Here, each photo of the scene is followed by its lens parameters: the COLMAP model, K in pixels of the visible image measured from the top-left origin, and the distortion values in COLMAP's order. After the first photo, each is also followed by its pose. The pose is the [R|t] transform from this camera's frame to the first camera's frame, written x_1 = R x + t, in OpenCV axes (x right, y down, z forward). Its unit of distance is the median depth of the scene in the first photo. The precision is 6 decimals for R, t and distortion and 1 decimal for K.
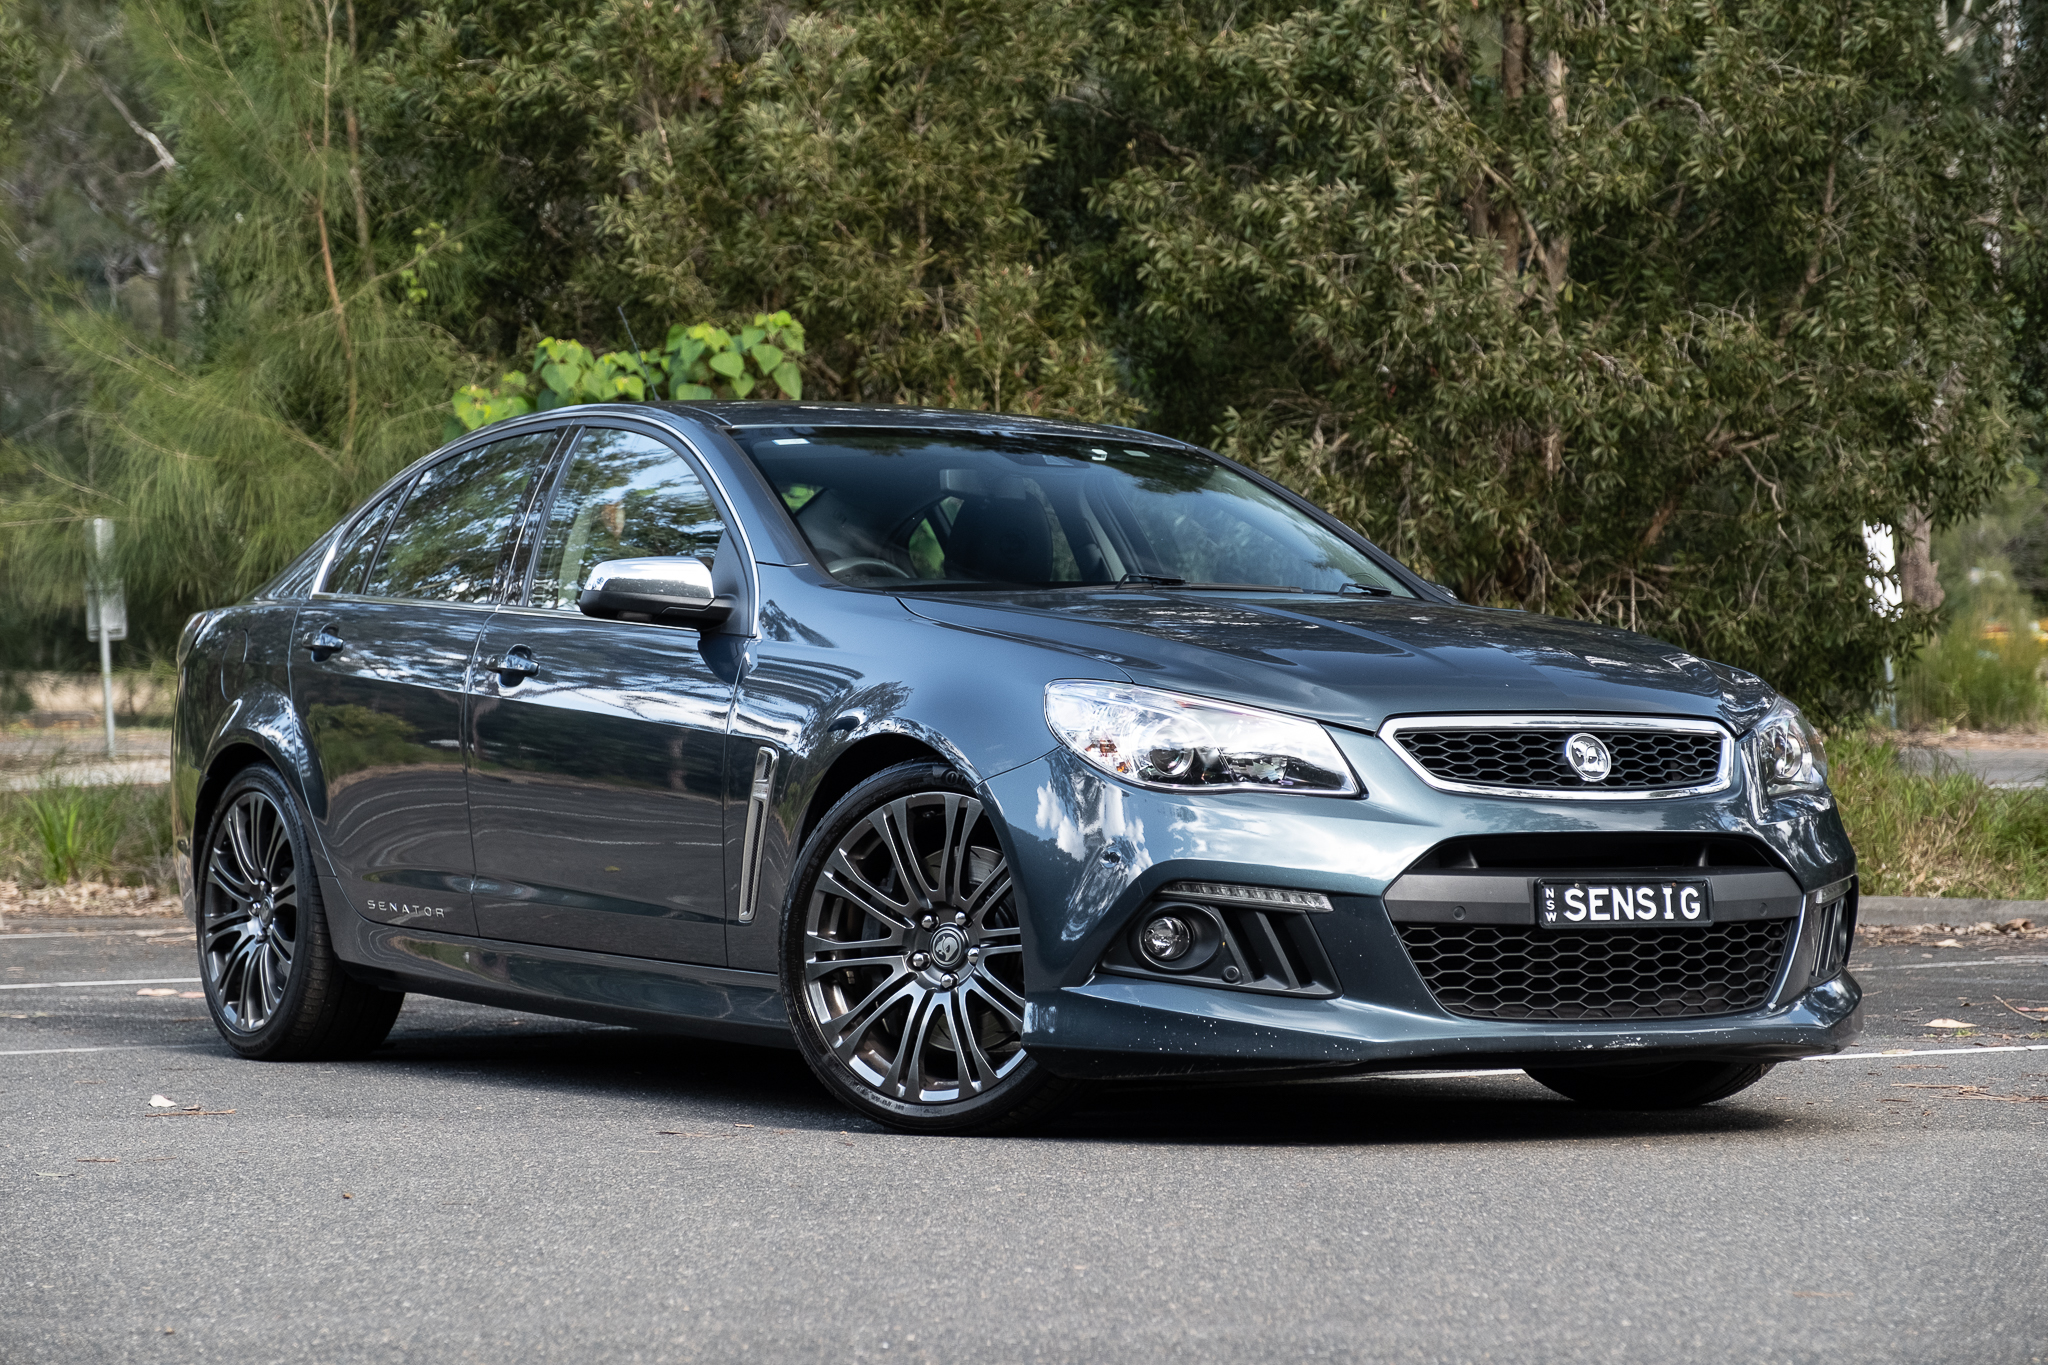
lens RADIAL K [[4823.5, 0, 1018.3], [0, 4823.5, 663.5], [0, 0, 1]] dist [0.197360, 0.000000]
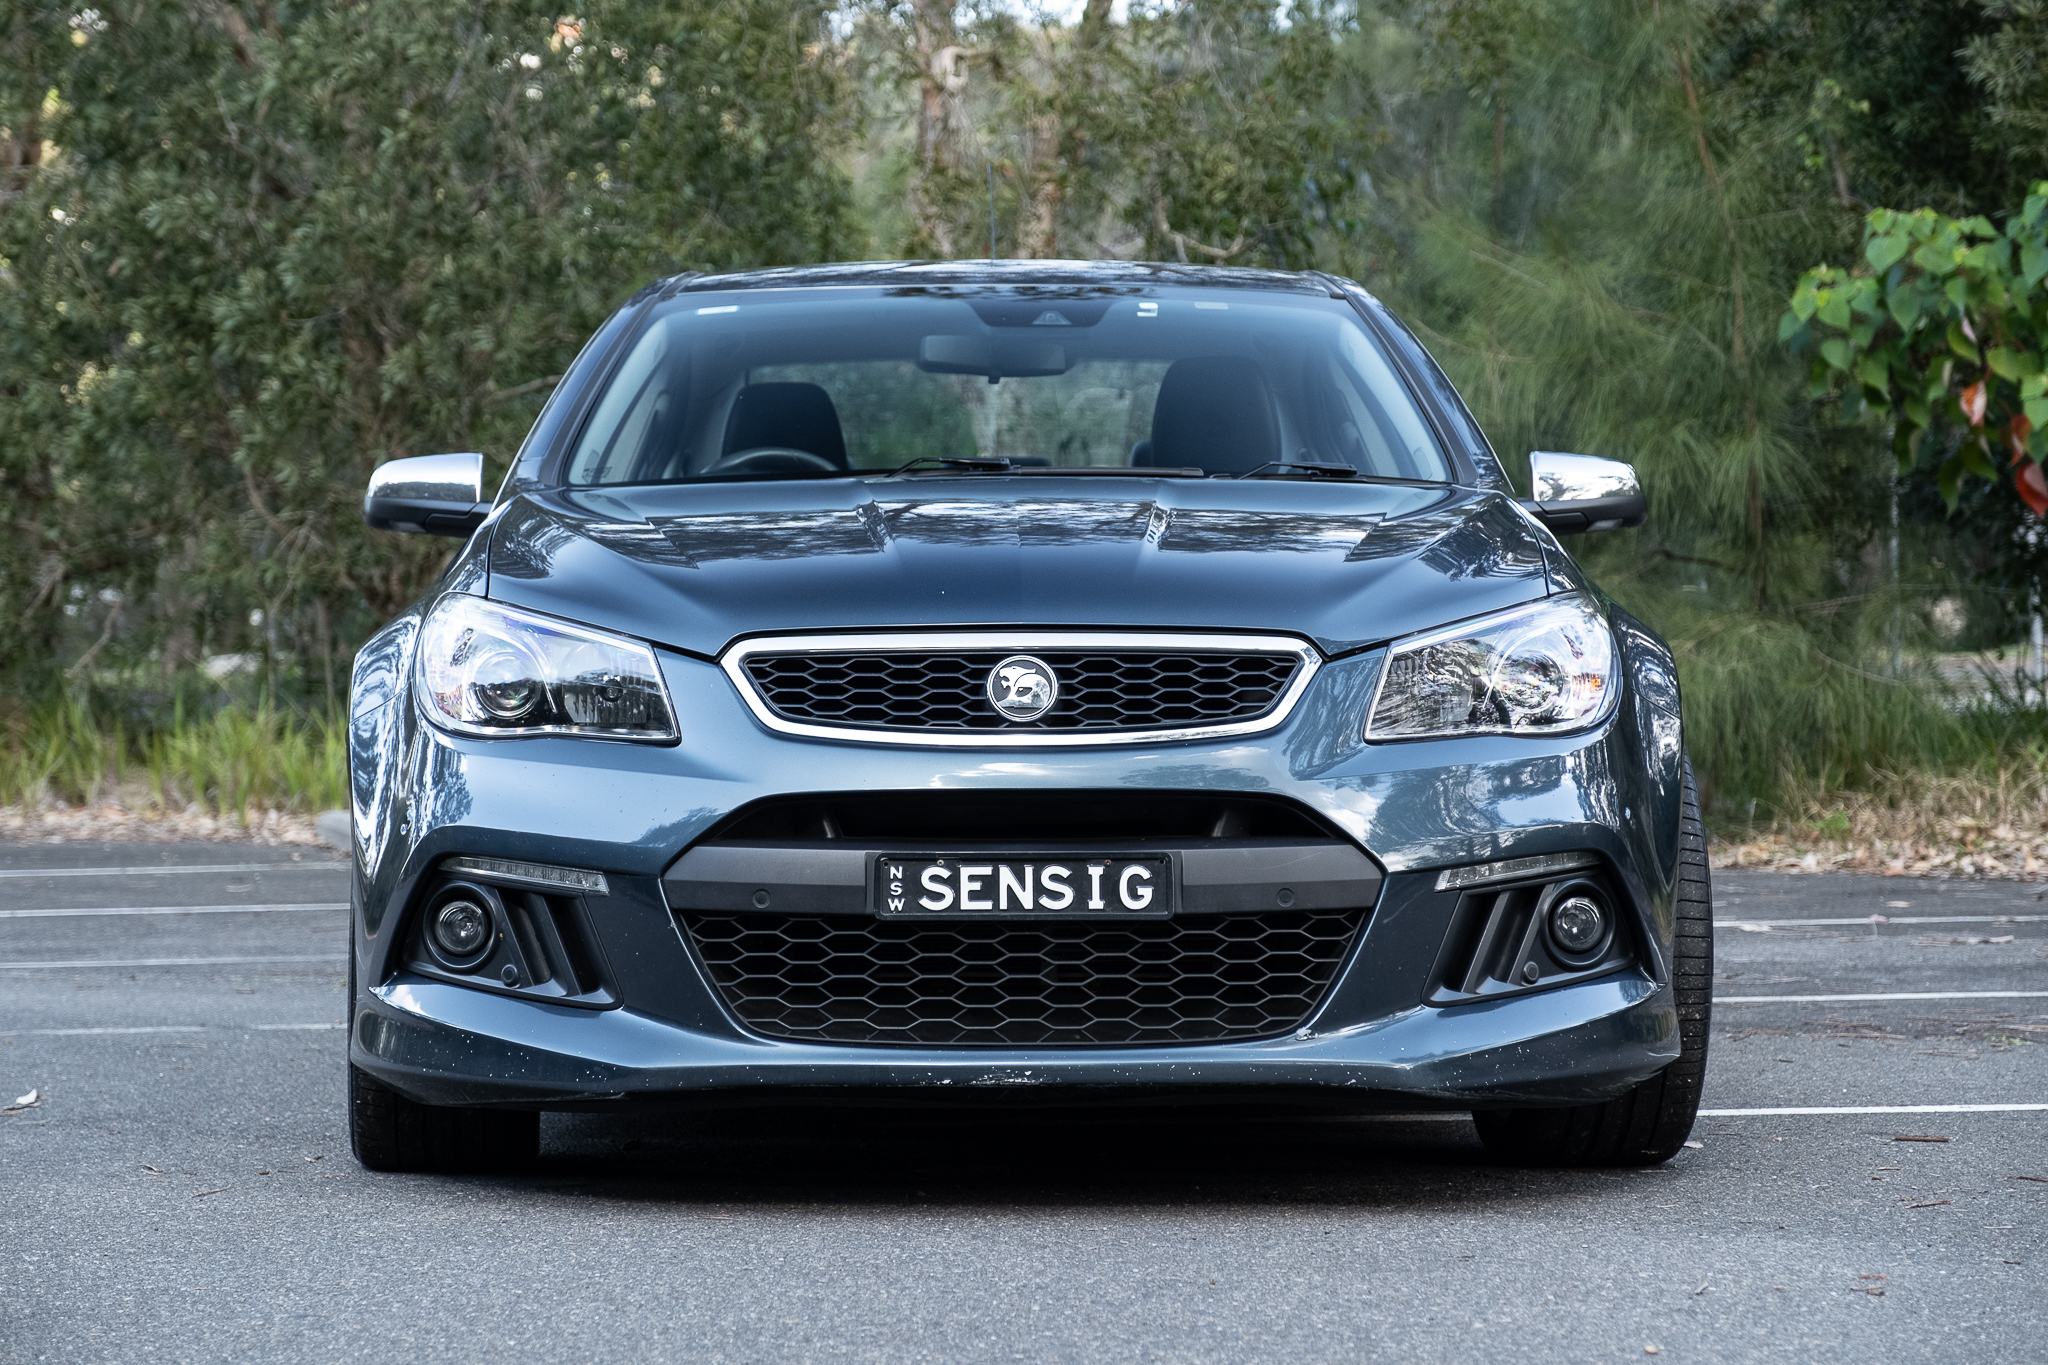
lens RADIAL K [[4823.5, 0, 1027.5], [0, 4823.5, 685.7], [0, 0, 1]] dist [0.197360, 0.000000]
pose [[0.865289, -0.008038, -0.501209, 0.472759], [0.017868, 0.999731, 0.014814, 0.007959], [0.500955, -0.021773, 0.865199, 0.354910]]
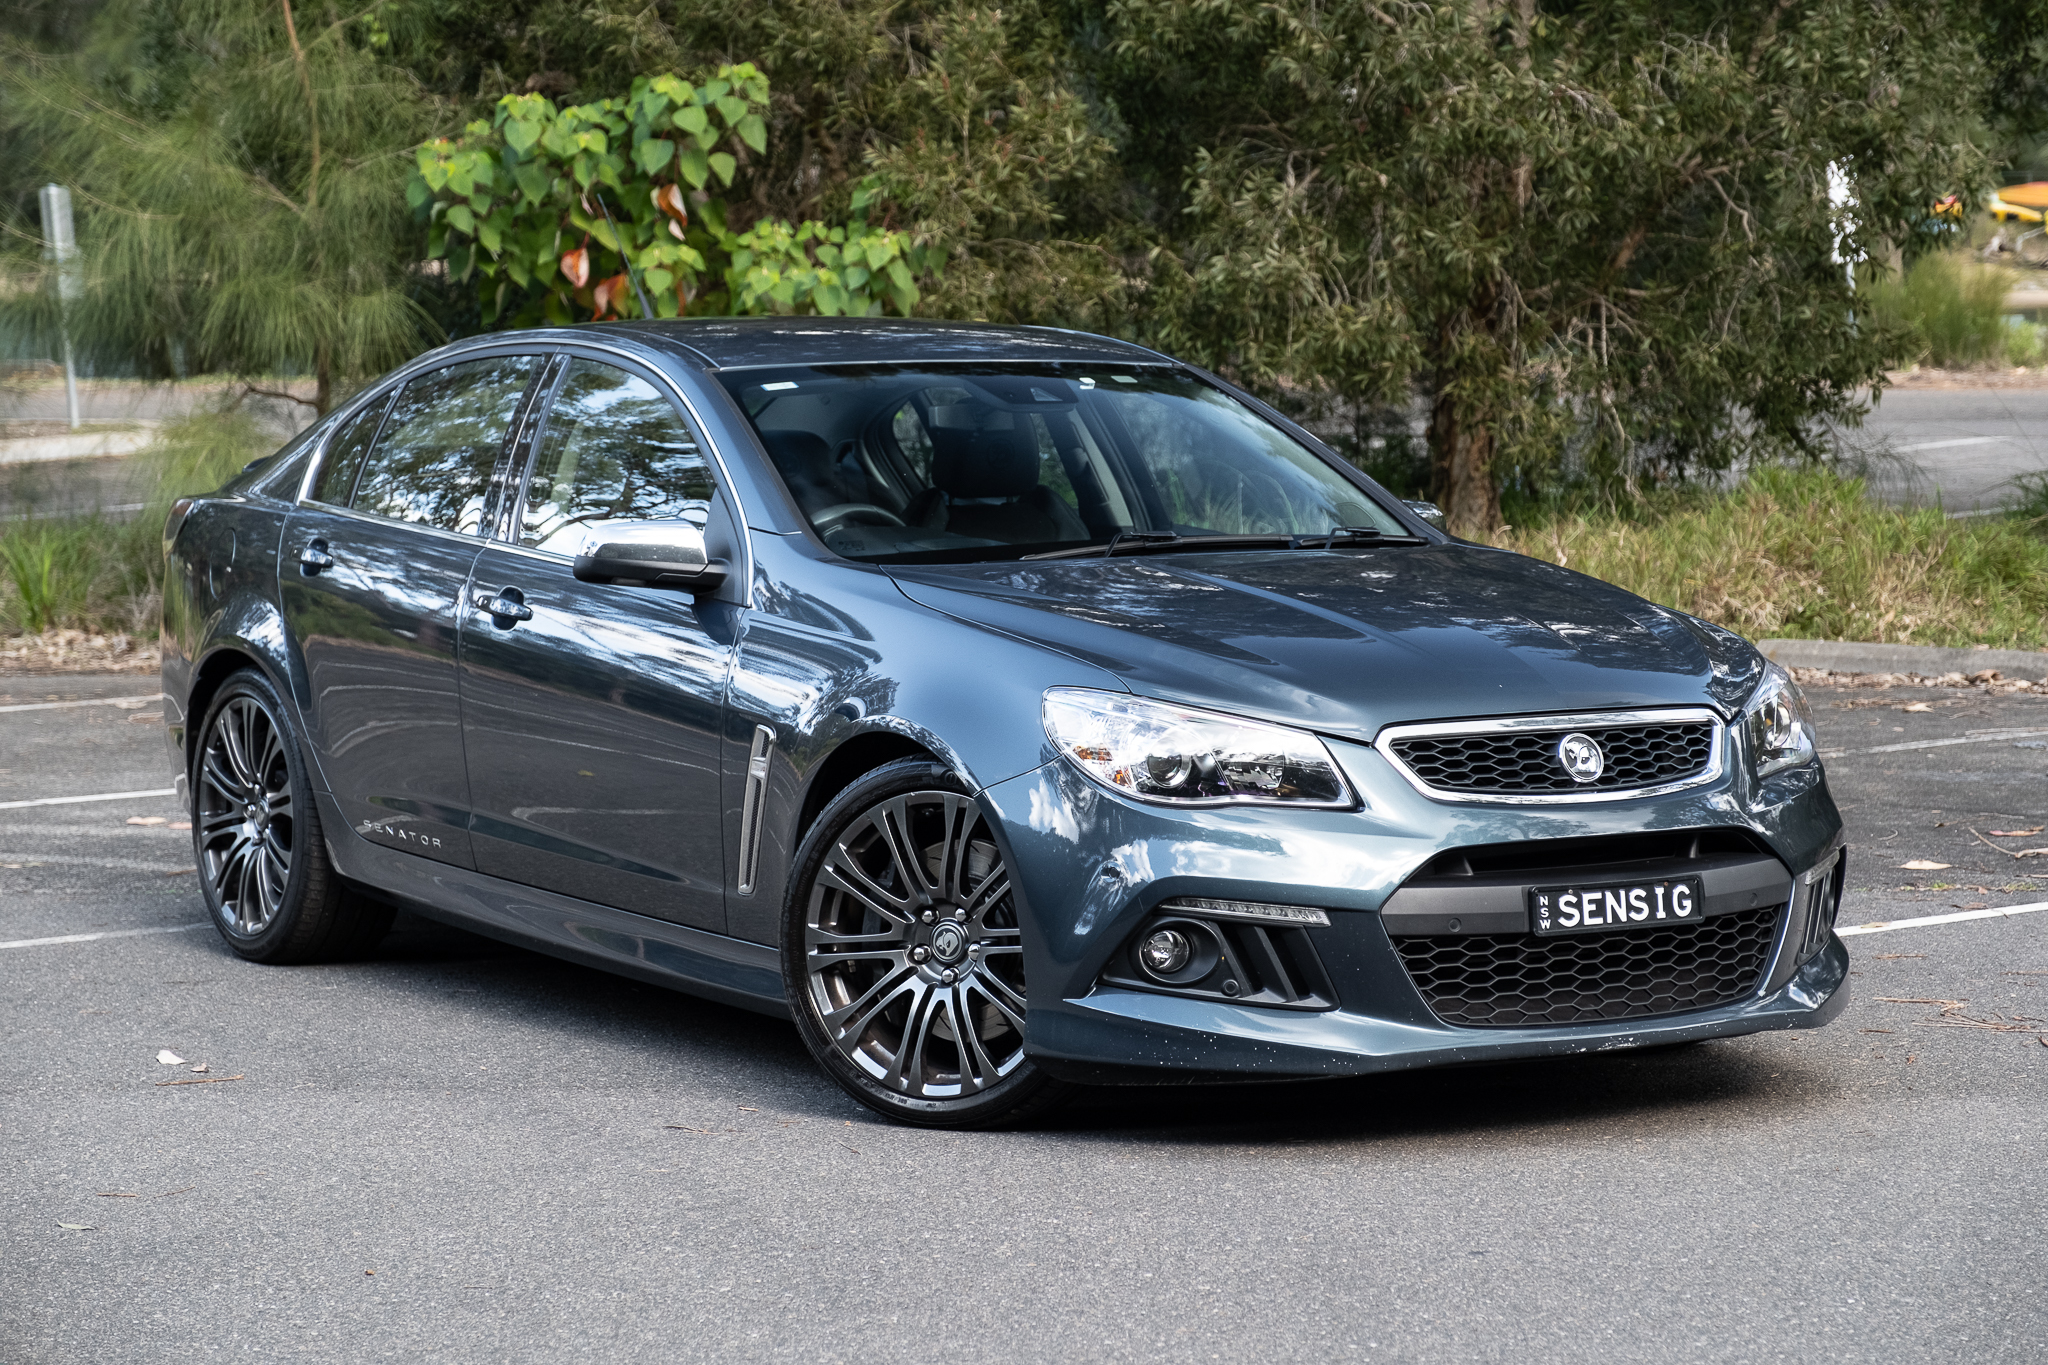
lens RADIAL K [[4823.5, 0, 1010.1], [0, 4823.5, 690.1], [0, 0, 1]] dist [0.197360, 0.000000]
pose [[0.999915, -0.011057, 0.006838, -0.007871], [0.010349, 0.995309, 0.096190, -0.090336], [-0.007869, -0.096111, 0.995340, -0.002202]]
